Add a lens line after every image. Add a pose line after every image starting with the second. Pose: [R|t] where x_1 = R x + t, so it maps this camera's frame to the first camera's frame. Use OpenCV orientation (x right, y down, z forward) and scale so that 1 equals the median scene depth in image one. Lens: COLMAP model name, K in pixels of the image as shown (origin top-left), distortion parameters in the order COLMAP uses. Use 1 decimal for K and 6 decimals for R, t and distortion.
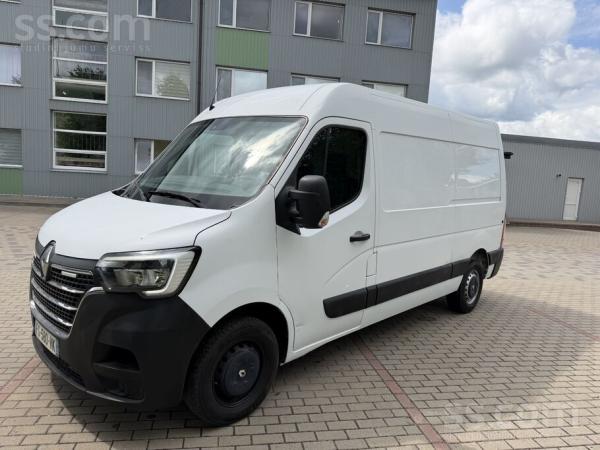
lens RADIAL K [[426.6, 0, 297.4], [0, 426.6, 220.5], [0, 0, 1]] dist [0.026923, -0.023650]
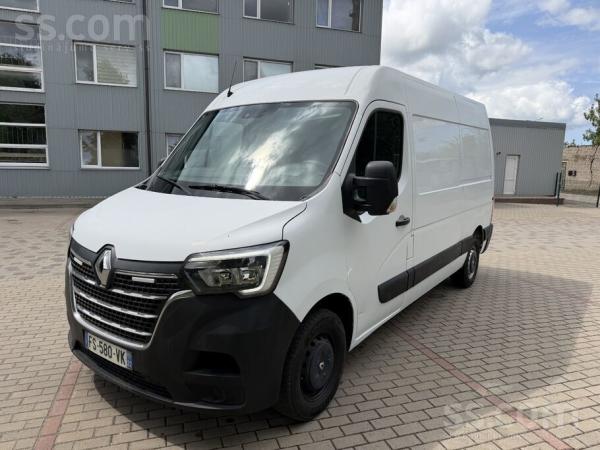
lens RADIAL K [[426.6, 0, 298.5], [0, 426.6, 223.1], [0, 0, 1]] dist [0.026923, -0.023650]
pose [[0.988244, -0.059096, 0.141005, -0.232274], [0.053821, 0.997711, 0.040940, -0.010553], [-0.143102, -0.032870, 0.989162, 0.036616]]
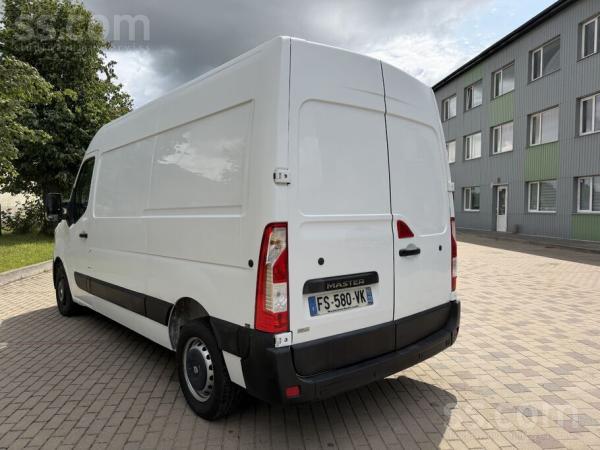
lens RADIAL K [[426.6, 0, 302.4], [0, 426.6, 221.6], [0, 0, 1]] dist [0.026923, -0.023650]
pose [[-0.067038, -0.026900, -0.997388, 1.420327], [-0.116890, 0.992965, -0.018924, -0.055642], [0.990880, 0.115316, -0.069710, 1.723423]]
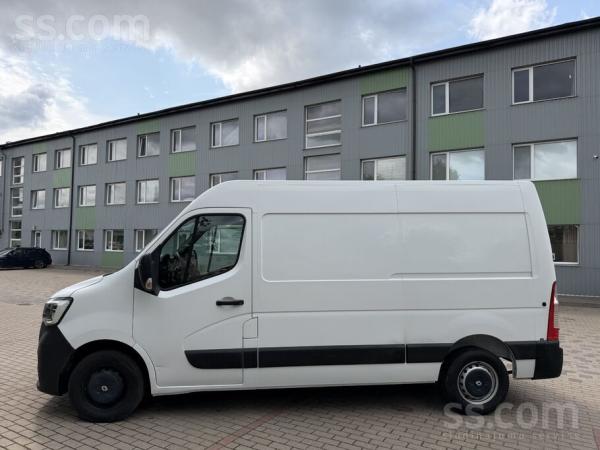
lens RADIAL K [[426.6, 0, 294.9], [0, 426.6, 240.8], [0, 0, 1]] dist [0.026923, -0.023650]
pose [[0.750667, -0.061395, -0.657822, 1.043078], [-0.042196, 0.989185, -0.140473, 0.028360], [0.659332, 0.133206, 0.739958, 0.214926]]
